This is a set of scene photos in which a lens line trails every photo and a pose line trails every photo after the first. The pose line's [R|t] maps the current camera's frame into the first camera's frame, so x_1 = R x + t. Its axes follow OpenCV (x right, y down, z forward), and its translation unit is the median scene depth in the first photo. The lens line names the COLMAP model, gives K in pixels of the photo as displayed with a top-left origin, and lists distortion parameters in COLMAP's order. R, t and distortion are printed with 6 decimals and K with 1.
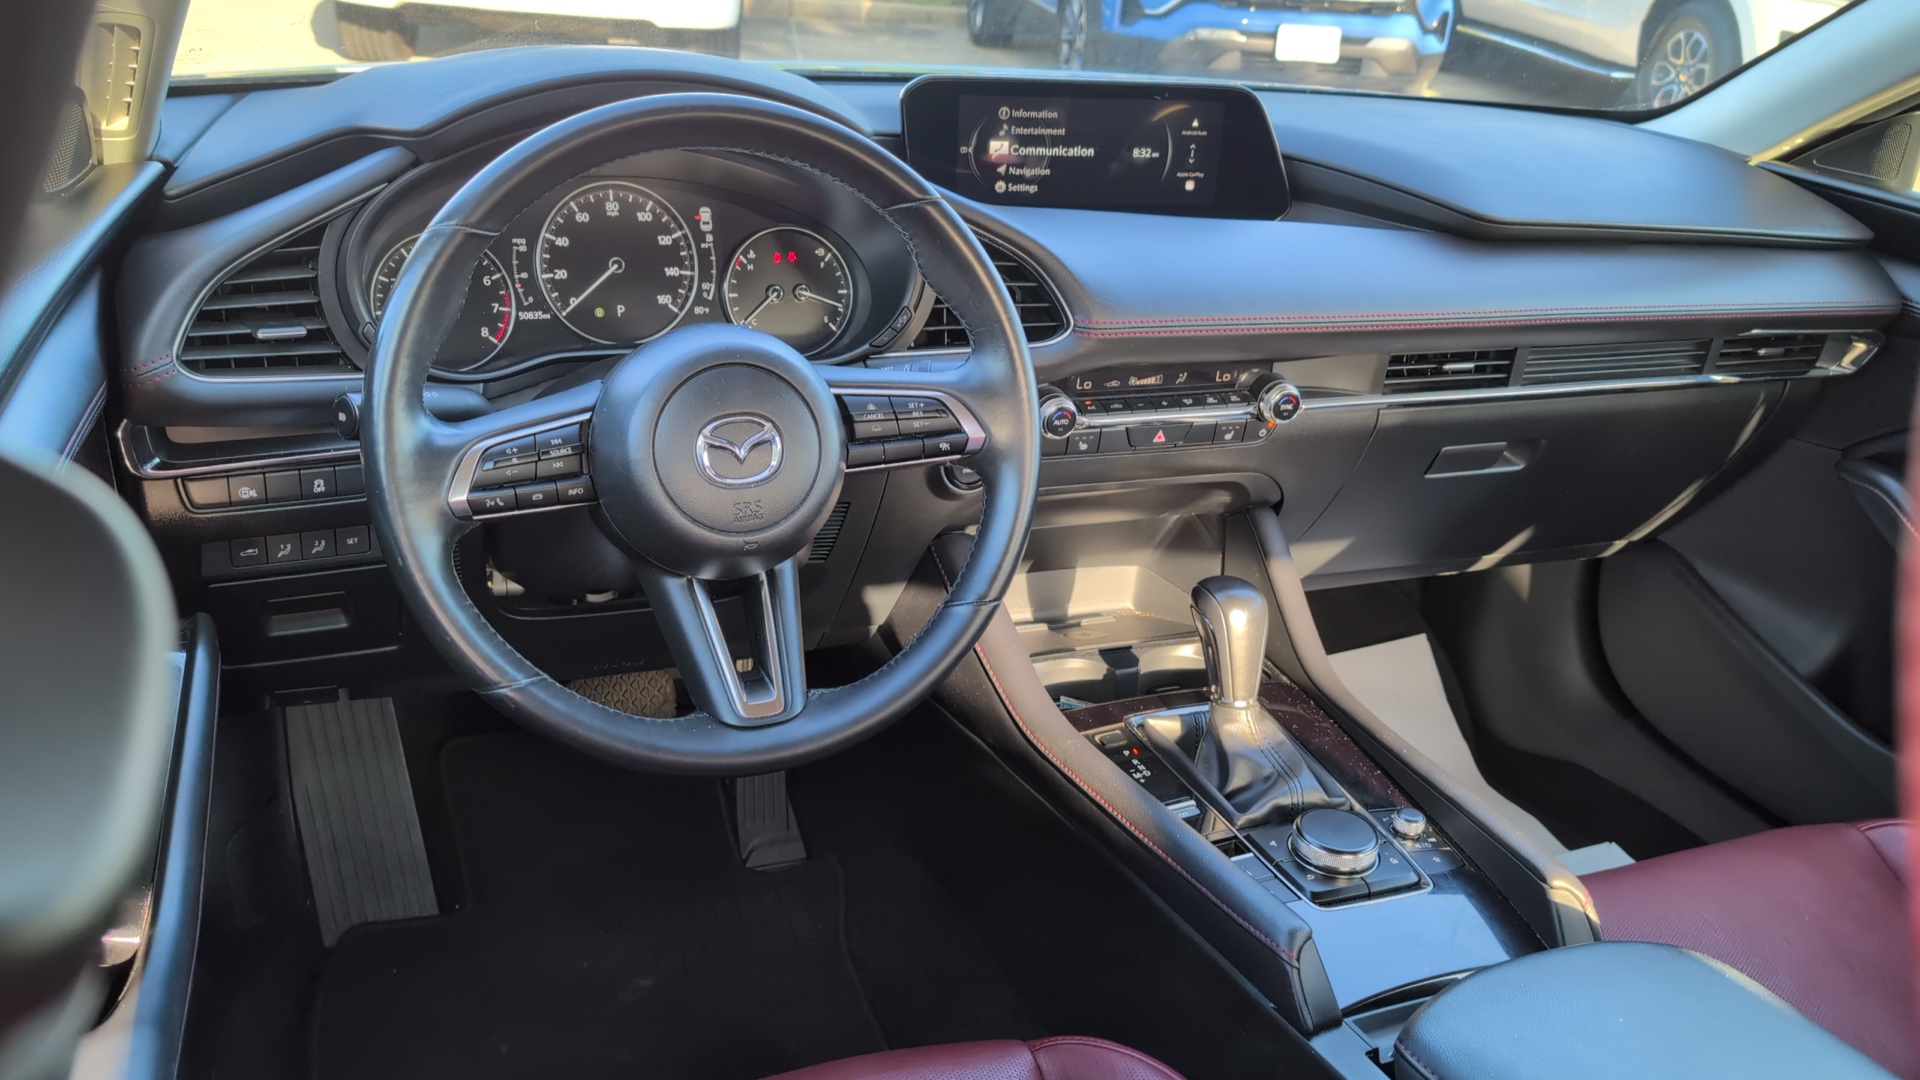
lens RADIAL K [[1595.7, 0, 960.0], [0, 1595.7, 540.0], [0, 0, 1]] dist [0.025527, -0.047663]
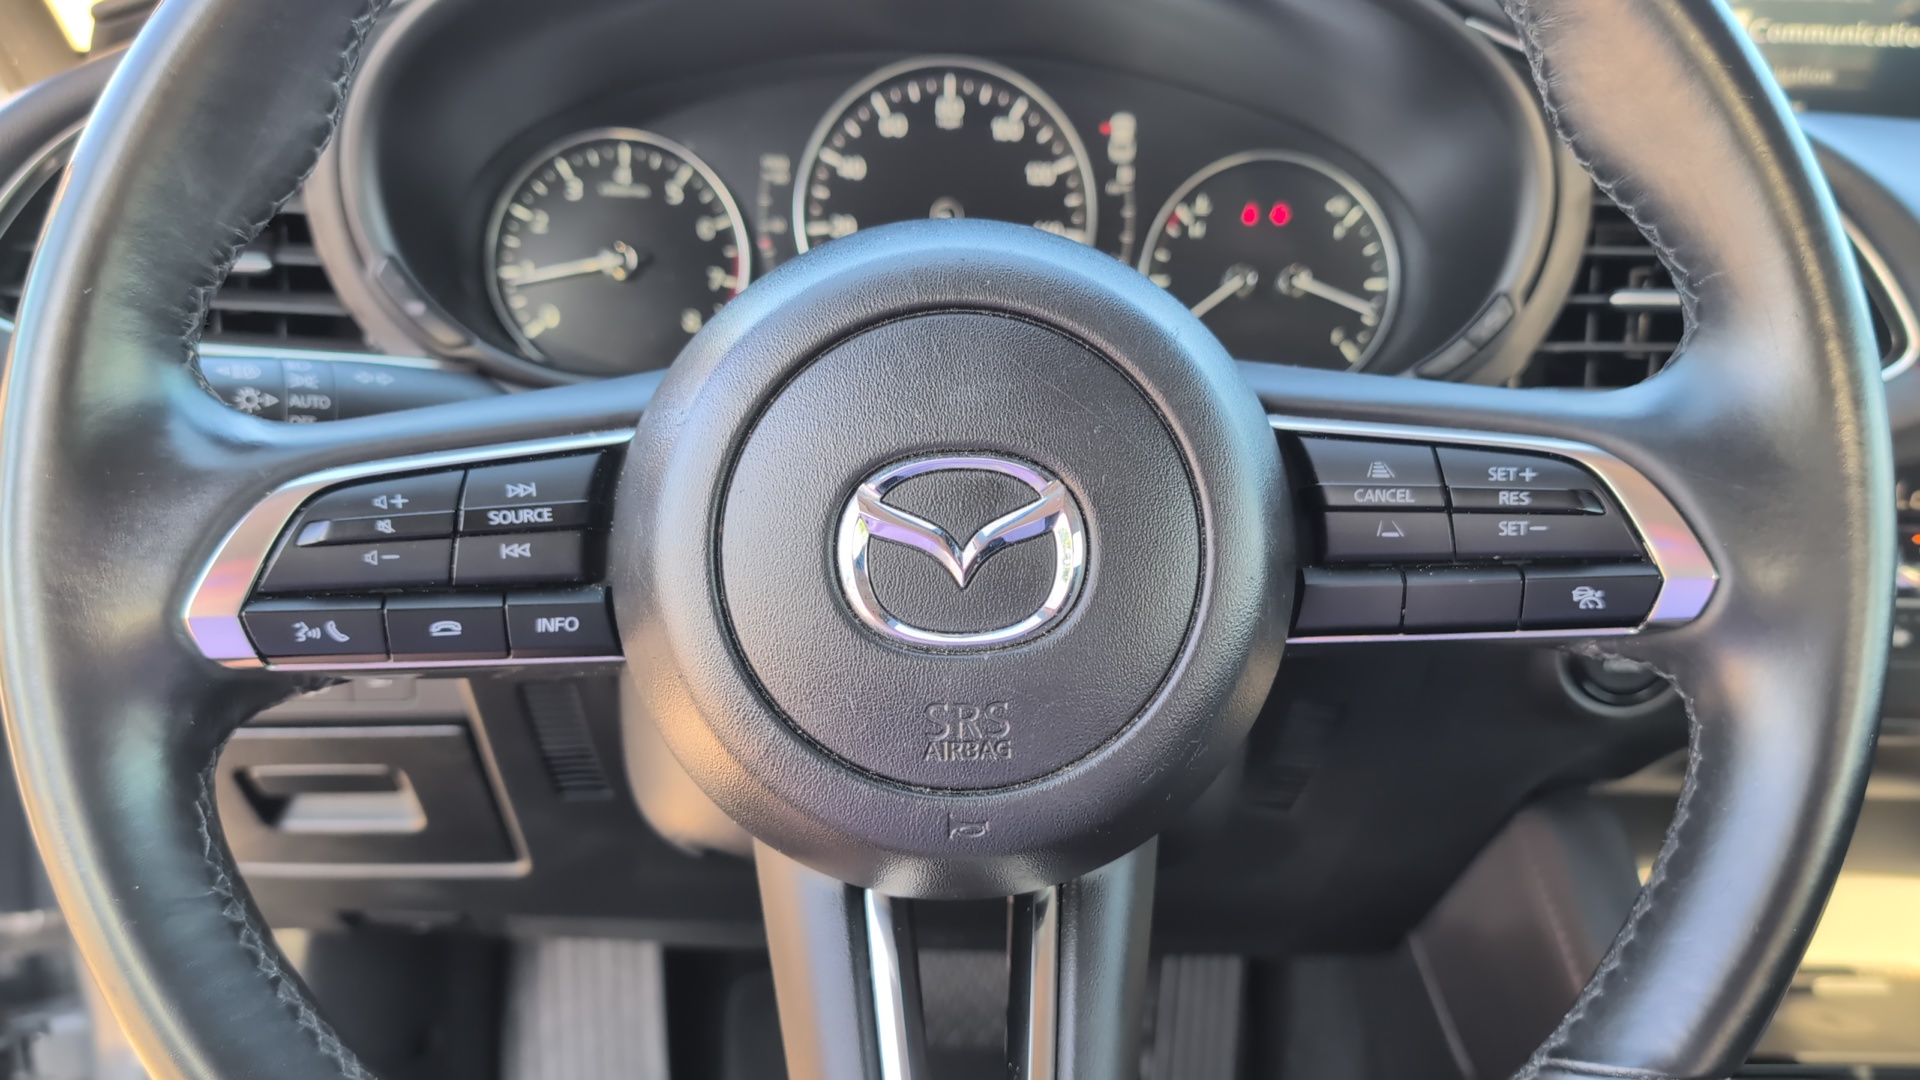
lens RADIAL K [[1595.7, 0, 960.0], [0, 1595.7, 540.0], [0, 0, 1]] dist [0.025527, -0.047663]
pose [[0.933957, 0.078999, -0.348544, -0.014046], [-0.110212, 0.991396, -0.070620, -0.026296], [0.339967, 0.104369, 0.934628, 0.520699]]
